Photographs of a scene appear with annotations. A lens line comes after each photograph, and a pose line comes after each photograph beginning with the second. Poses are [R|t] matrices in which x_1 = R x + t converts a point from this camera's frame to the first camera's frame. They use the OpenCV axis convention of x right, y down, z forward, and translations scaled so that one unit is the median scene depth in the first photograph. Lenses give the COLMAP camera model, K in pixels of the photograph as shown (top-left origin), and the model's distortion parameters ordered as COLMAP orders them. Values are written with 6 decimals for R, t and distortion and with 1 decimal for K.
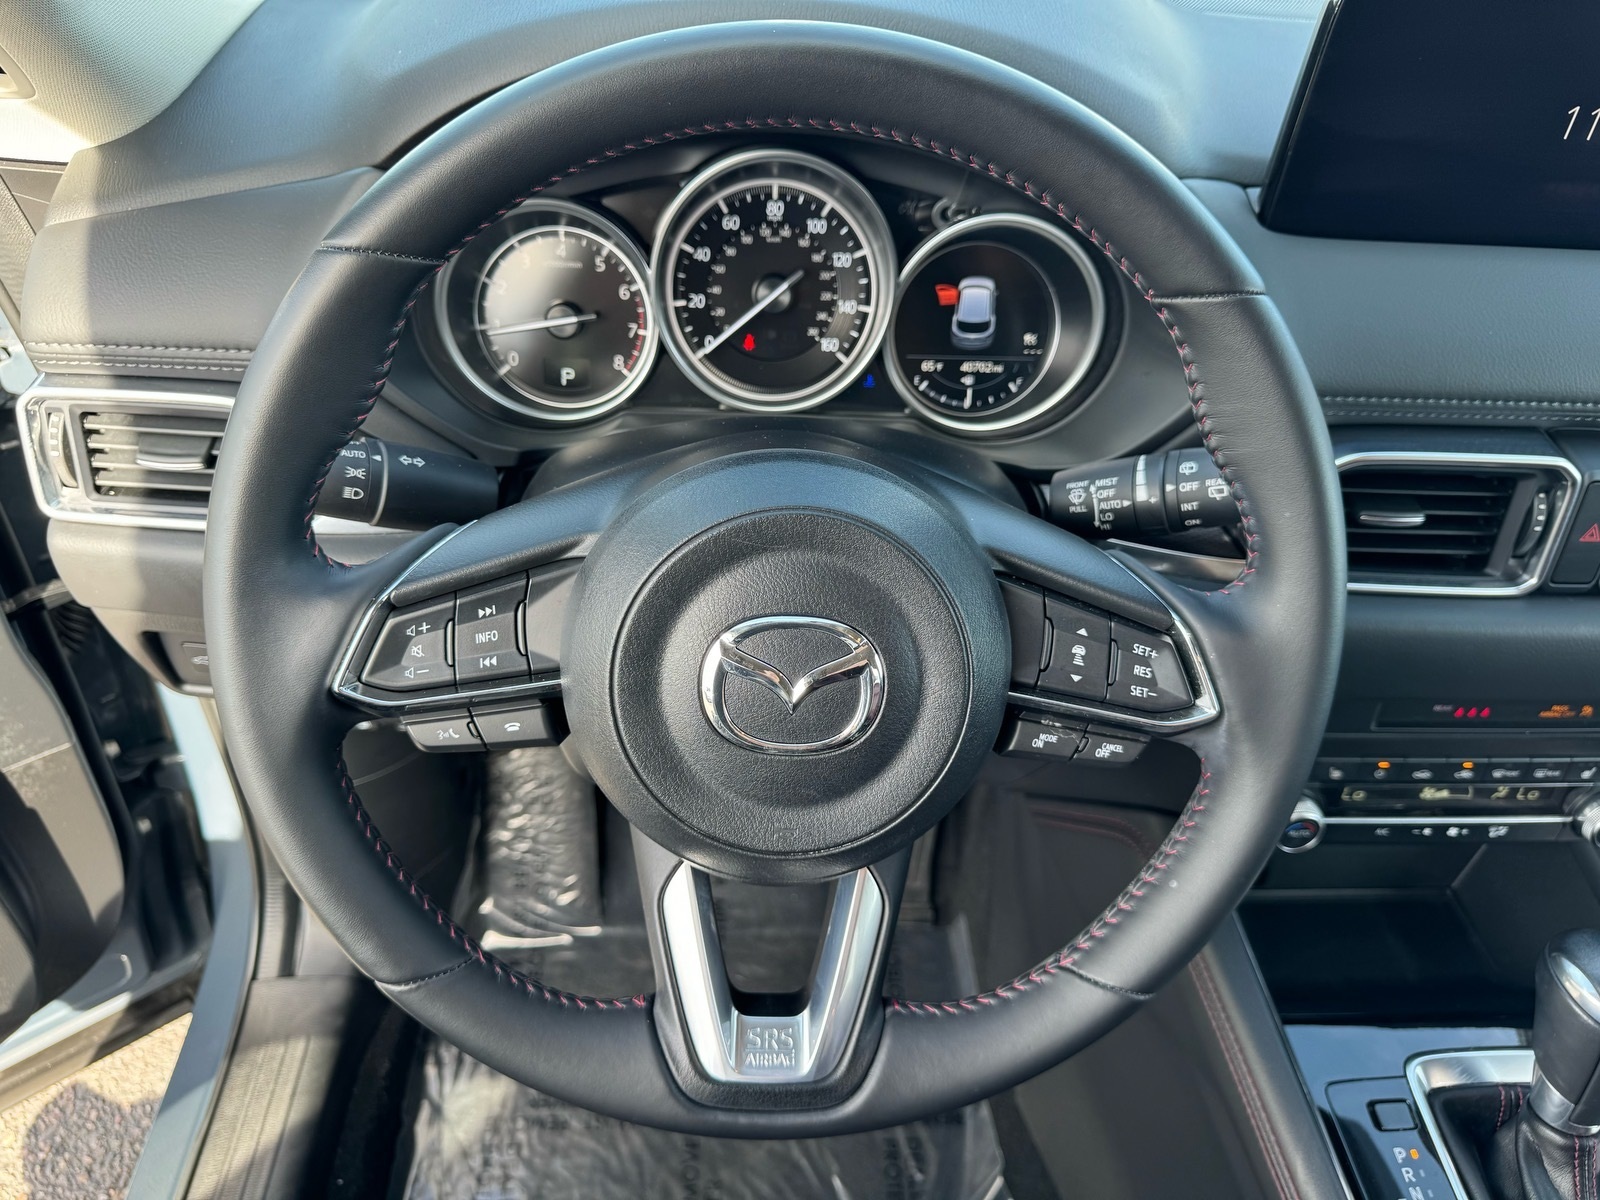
lens RADIAL K [[1162.7, 0, 800.0], [0, 1162.7, 600.0], [0, 0, 1]] dist [0.096769, -0.004478]
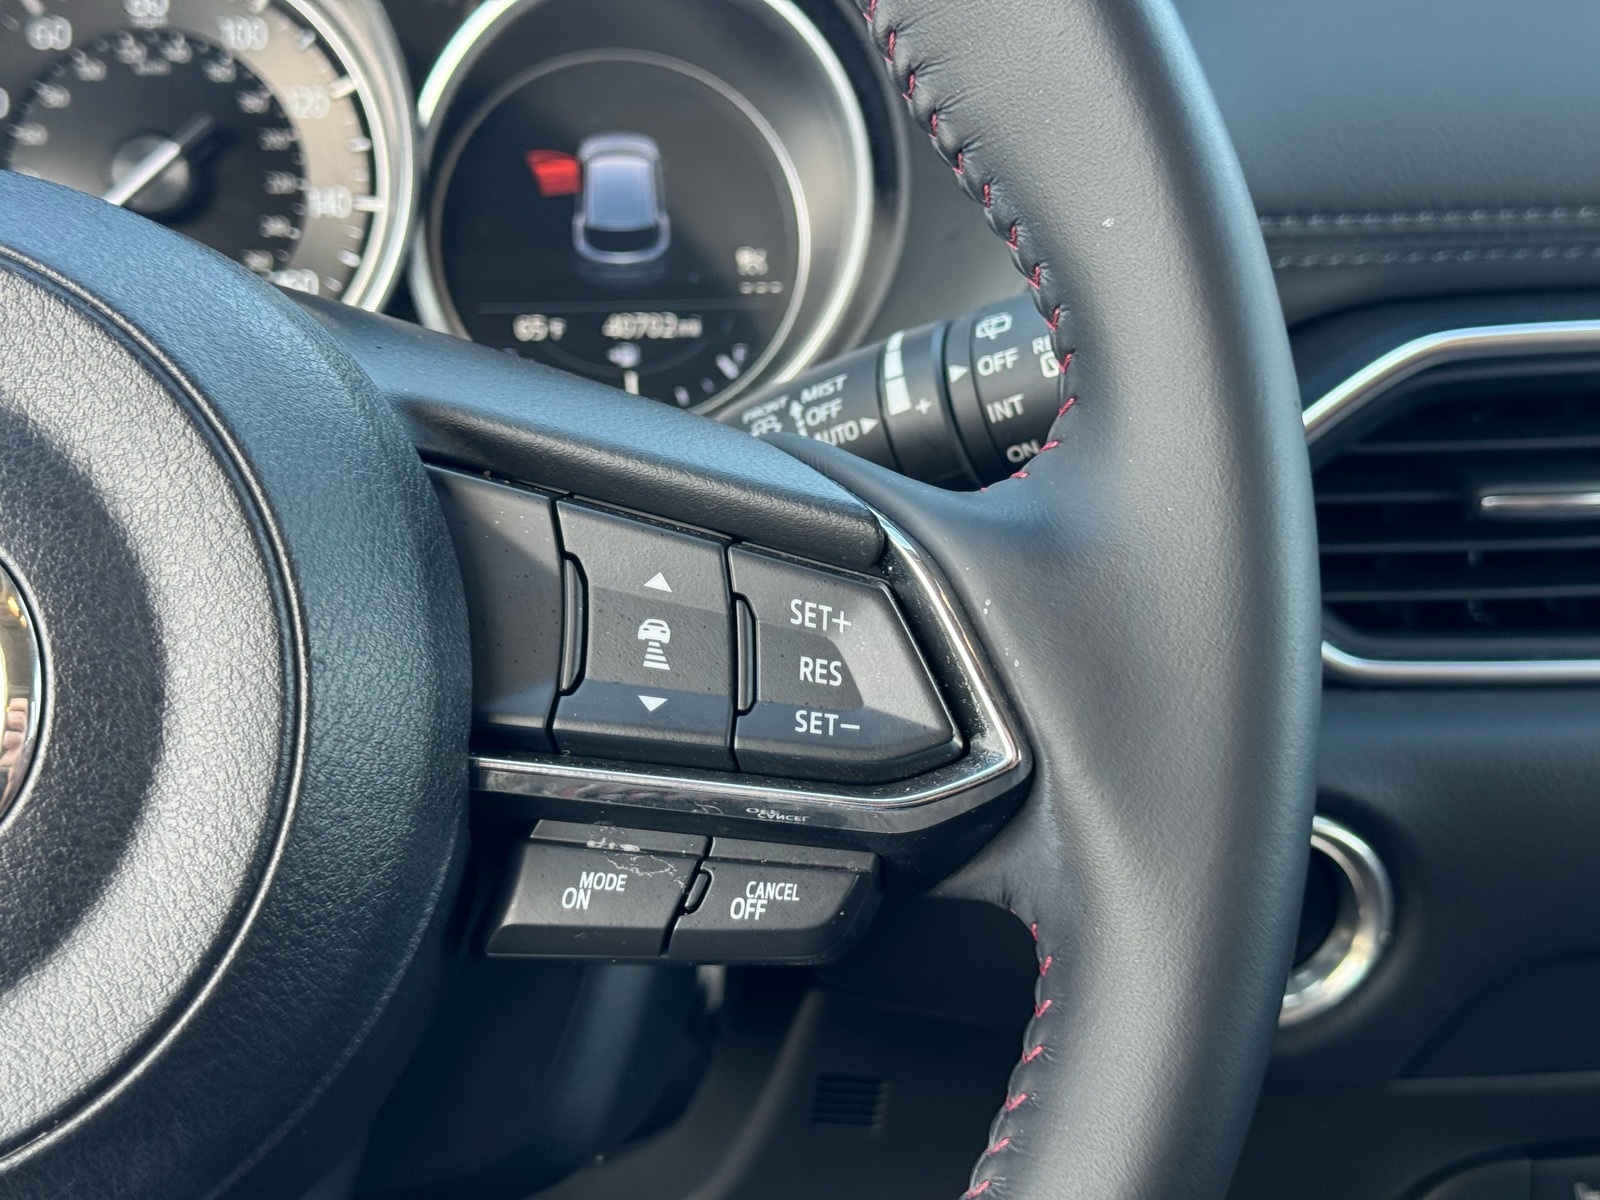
lens RADIAL K [[2308.9, 0, 800.0], [0, 2308.9, 600.0], [0, 0, 1]] dist [0.221395, -0.625086]
pose [[0.996874, -0.069345, 0.037868, 0.213787], [0.077597, 0.949541, -0.303891, 0.220988], [-0.014884, 0.305880, 0.951954, 0.228466]]
